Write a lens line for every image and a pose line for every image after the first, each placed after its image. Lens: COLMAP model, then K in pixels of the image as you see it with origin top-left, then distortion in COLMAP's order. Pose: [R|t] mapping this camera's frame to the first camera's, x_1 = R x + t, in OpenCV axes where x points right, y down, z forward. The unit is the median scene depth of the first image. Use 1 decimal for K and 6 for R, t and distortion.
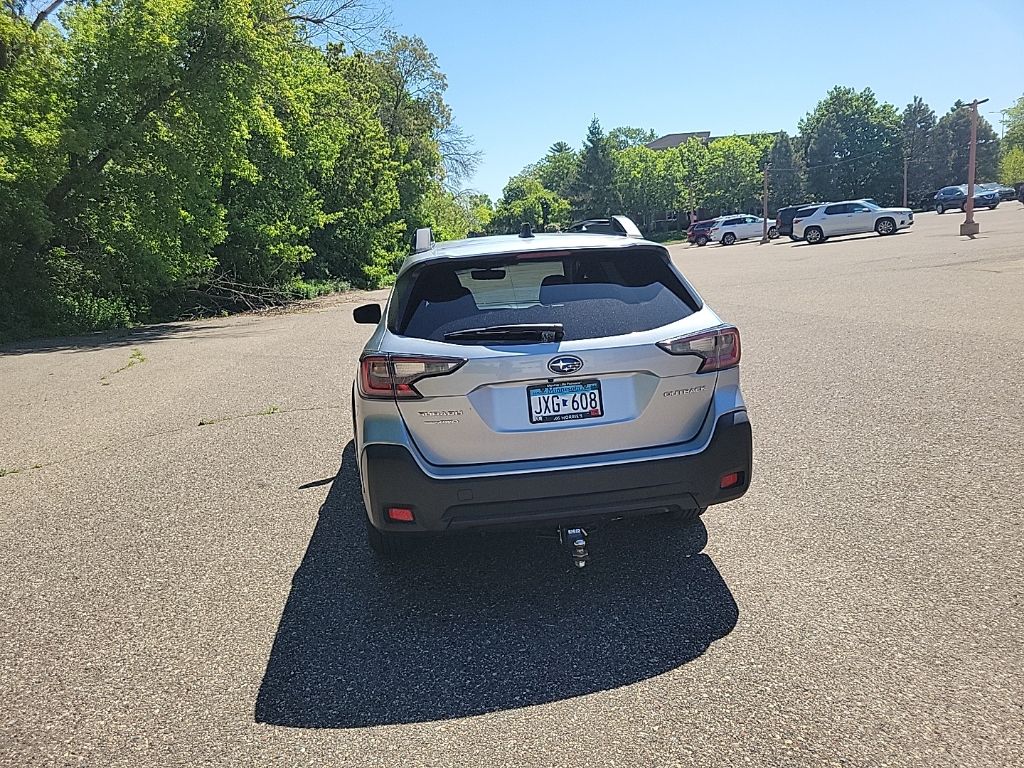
lens RADIAL K [[769.5, 0, 521.5], [0, 769.5, 375.3], [0, 0, 1]] dist [0.050286, -0.031391]
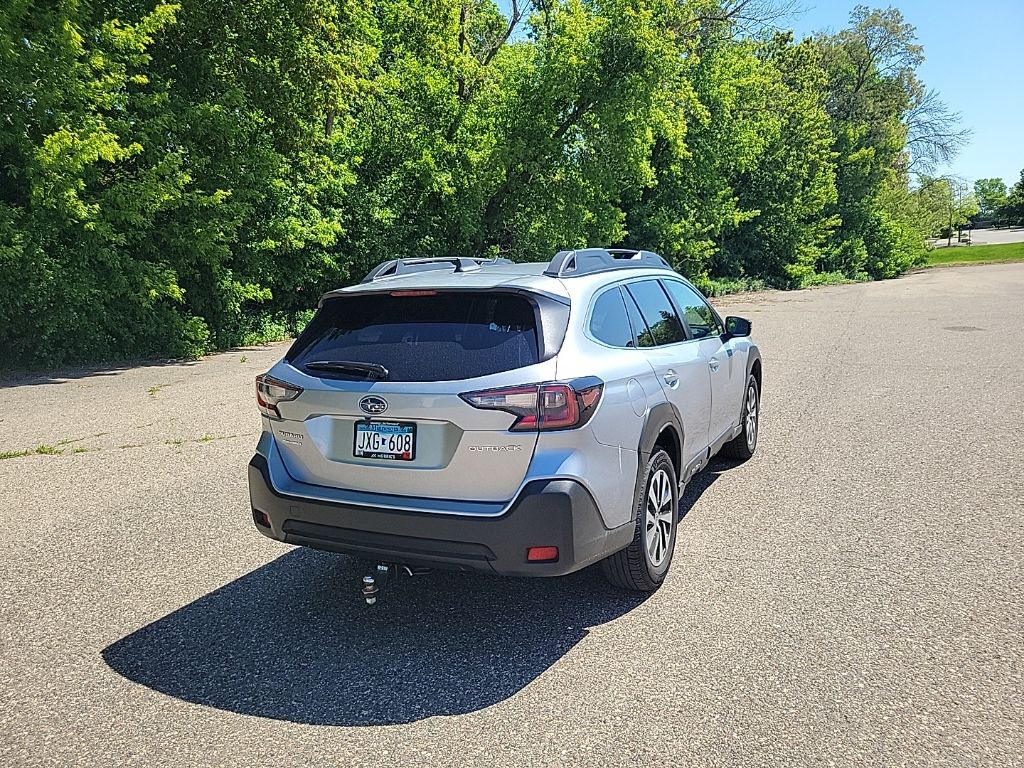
lens RADIAL K [[769.5, 0, 520.0], [0, 769.5, 384.6], [0, 0, 1]] dist [0.050286, -0.031391]
pose [[0.831670, 0.108172, -0.544632, 0.103938], [-0.097223, 0.994057, 0.048973, -0.014713], [0.546693, 0.012221, 0.837244, 0.033792]]
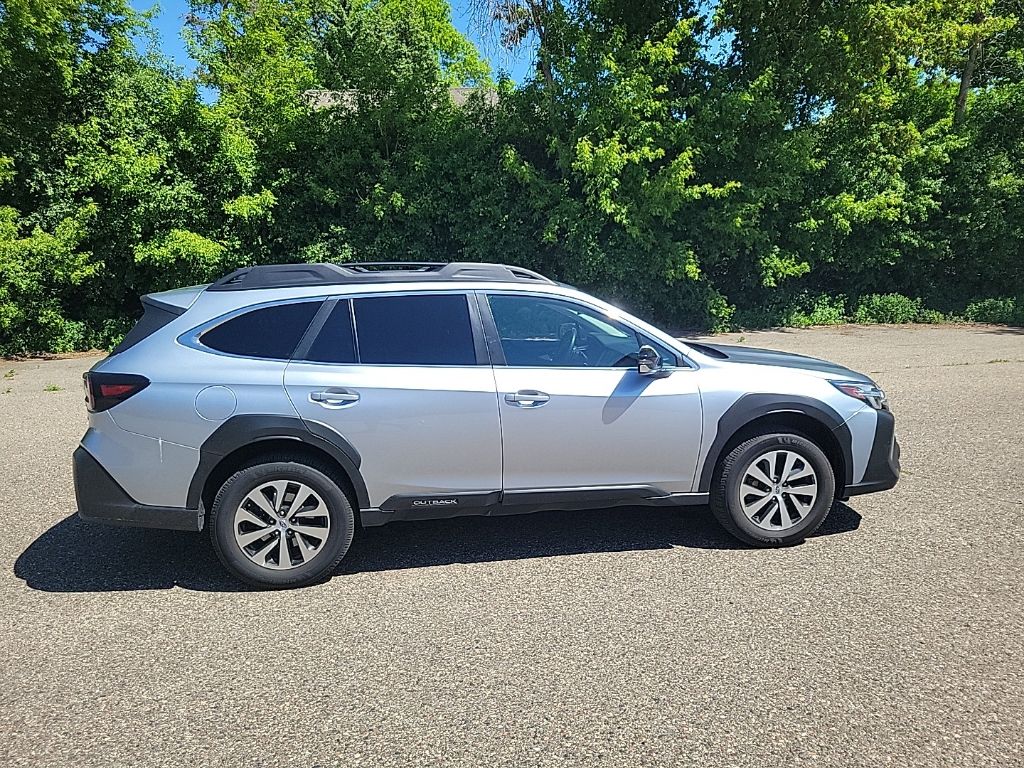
lens RADIAL K [[769.5, 0, 519.9], [0, 769.5, 369.2], [0, 0, 1]] dist [0.050286, -0.031391]
pose [[0.028233, 0.195001, -0.980397, 0.205497], [-0.141389, 0.971706, 0.189201, -0.055031], [0.989551, 0.133275, 0.055005, 0.227447]]
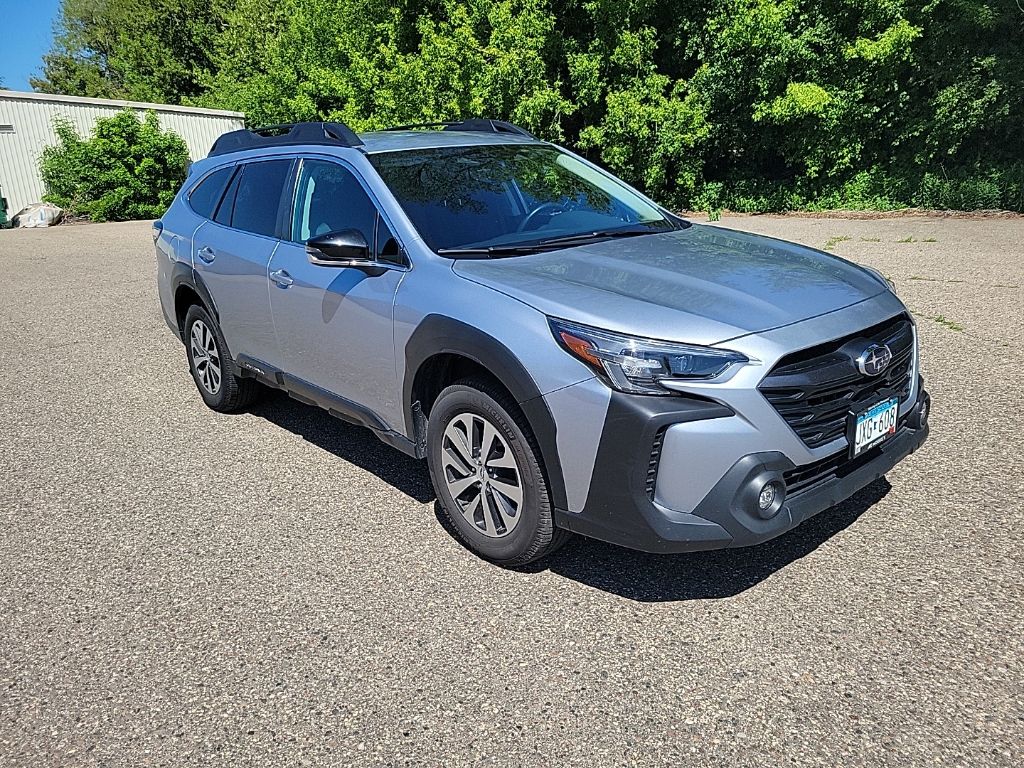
lens RADIAL K [[769.5, 0, 518.4], [0, 769.5, 386.6], [0, 0, 1]] dist [0.050286, -0.031391]
pose [[-0.835511, 0.257139, -0.485593, 0.074914], [0.020422, 0.897664, 0.440208, -0.064549], [0.549094, 0.357882, -0.755259, 0.396156]]
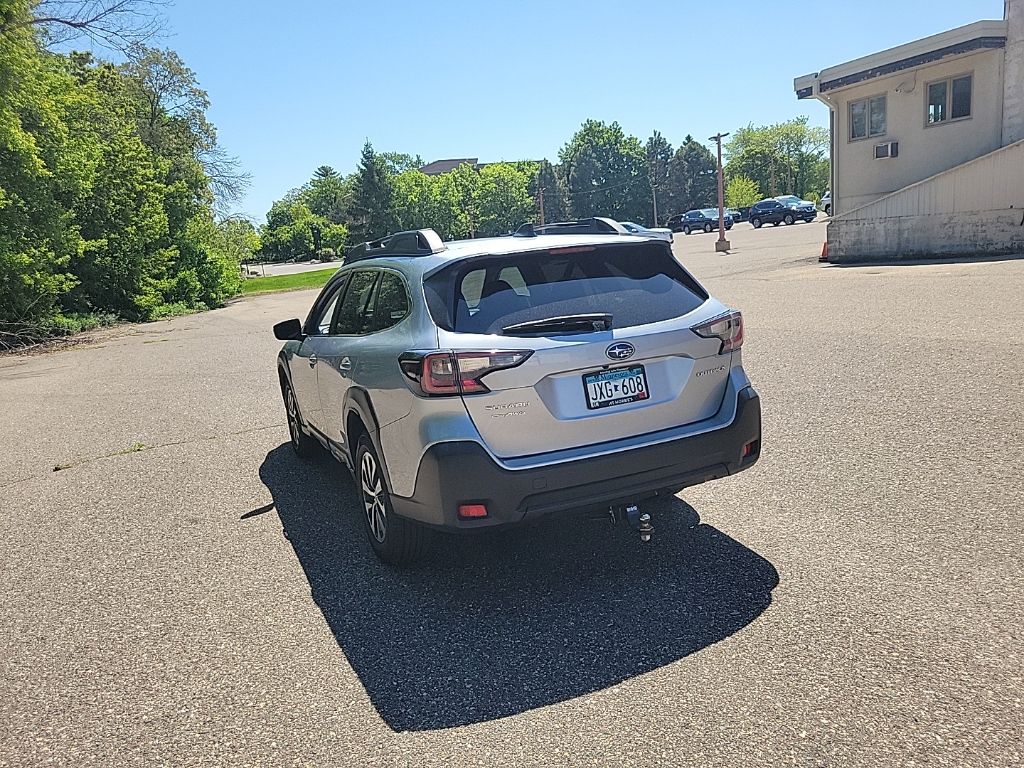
lens RADIAL K [[769.5, 0, 516.9], [0, 769.5, 383.3], [0, 0, 1]] dist [0.050286, -0.031391]
pose [[0.958809, -0.066731, 0.276101, -0.050455], [0.072592, 0.997301, -0.011049, 0.004288], [-0.274618, 0.030637, 0.961065, 0.003064]]
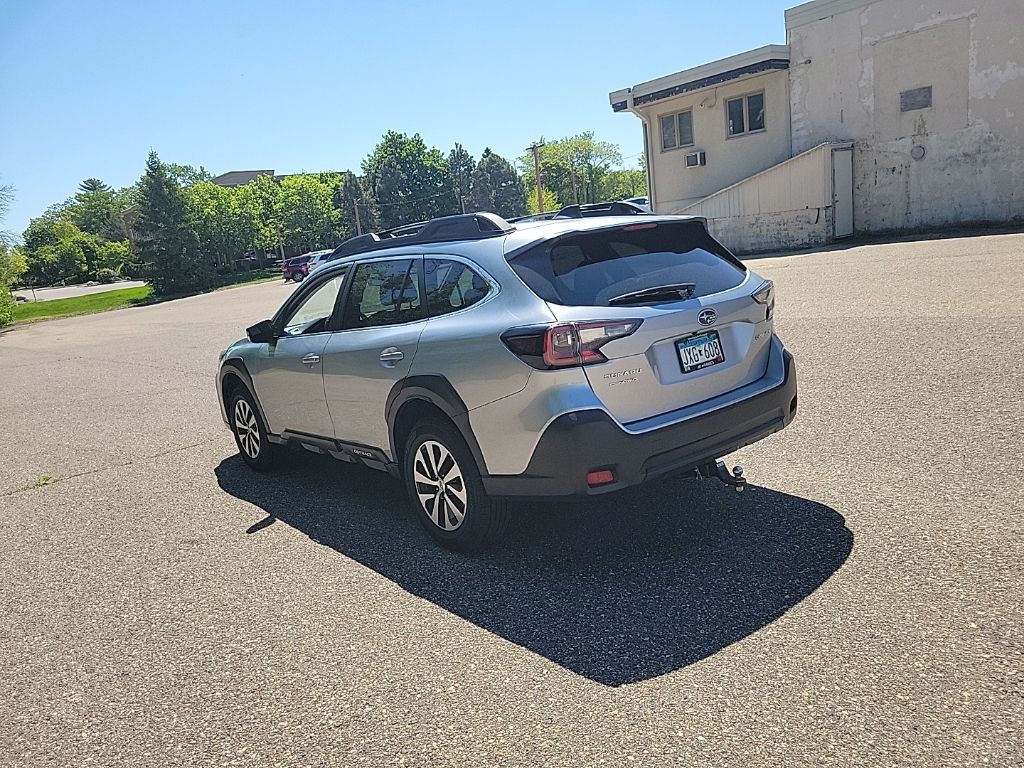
lens RADIAL K [[769.5, 0, 515.2], [0, 769.5, 382.6], [0, 0, 1]] dist [0.050286, -0.031391]
pose [[0.856444, -0.126756, 0.500437, -0.103249], [0.146652, 0.989188, -0.000427, 0.005486], [-0.494972, 0.073755, 0.865773, 0.021875]]
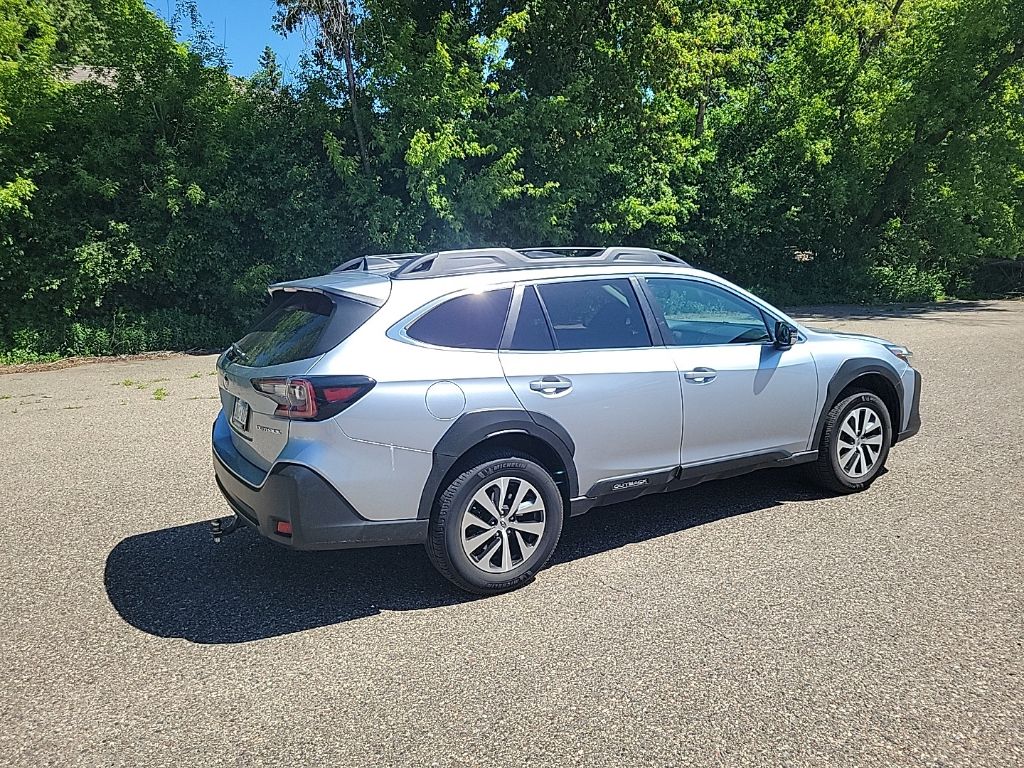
lens RADIAL K [[769.5, 0, 517.6], [0, 769.5, 382.4], [0, 0, 1]] dist [0.050286, -0.031391]
pose [[0.394674, 0.191060, -0.898737, 0.183077], [-0.135897, 0.979522, 0.148555, -0.035111], [0.908716, 0.063505, 0.412556, 0.122814]]
